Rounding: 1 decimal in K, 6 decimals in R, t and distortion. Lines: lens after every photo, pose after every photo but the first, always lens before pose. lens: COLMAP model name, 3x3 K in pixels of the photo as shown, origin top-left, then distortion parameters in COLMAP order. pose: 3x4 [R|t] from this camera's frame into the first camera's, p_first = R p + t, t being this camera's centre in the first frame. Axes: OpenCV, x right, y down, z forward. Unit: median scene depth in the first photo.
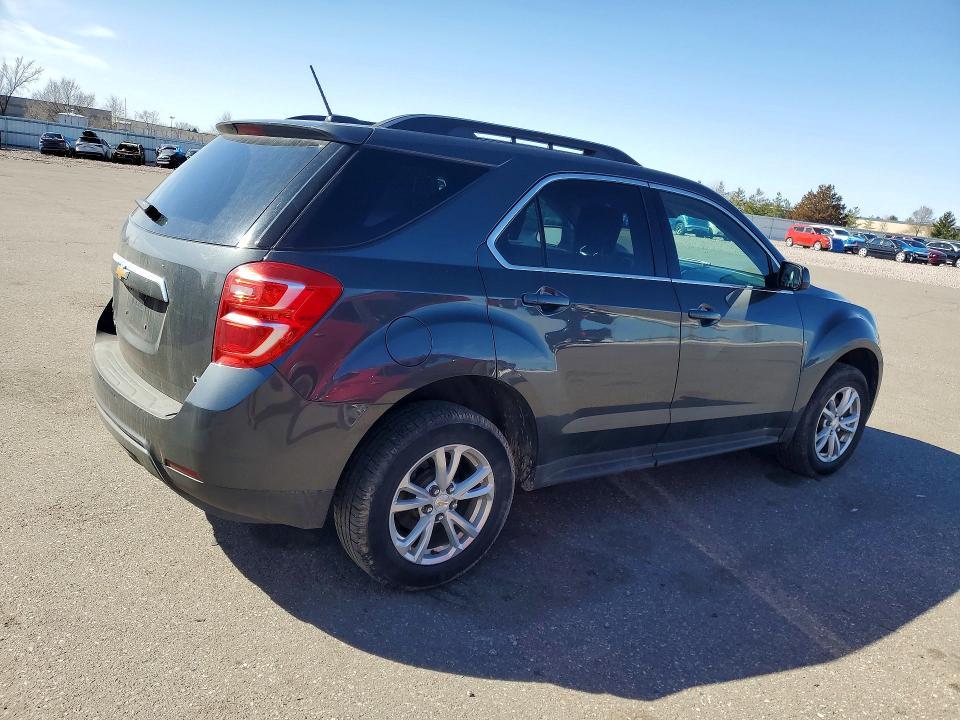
lens RADIAL K [[785.2, 0, 485.7], [0, 785.2, 359.6], [0, 0, 1]] dist [0.009876, 0.013106]
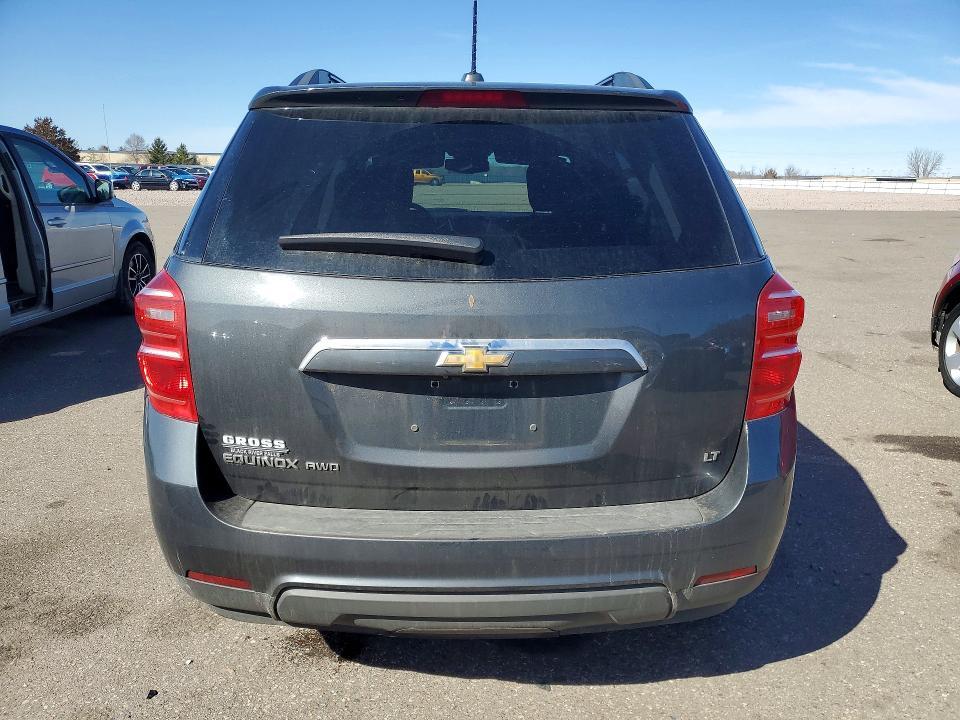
lens RADIAL K [[785.2, 0, 485.7], [0, 785.2, 359.6], [0, 0, 1]] dist [0.009876, 0.013106]
pose [[0.558007, -0.296930, 0.774894, -0.108774], [0.229155, 0.952618, 0.200016, -0.026833], [-0.797569, 0.065960, 0.599611, 0.076447]]
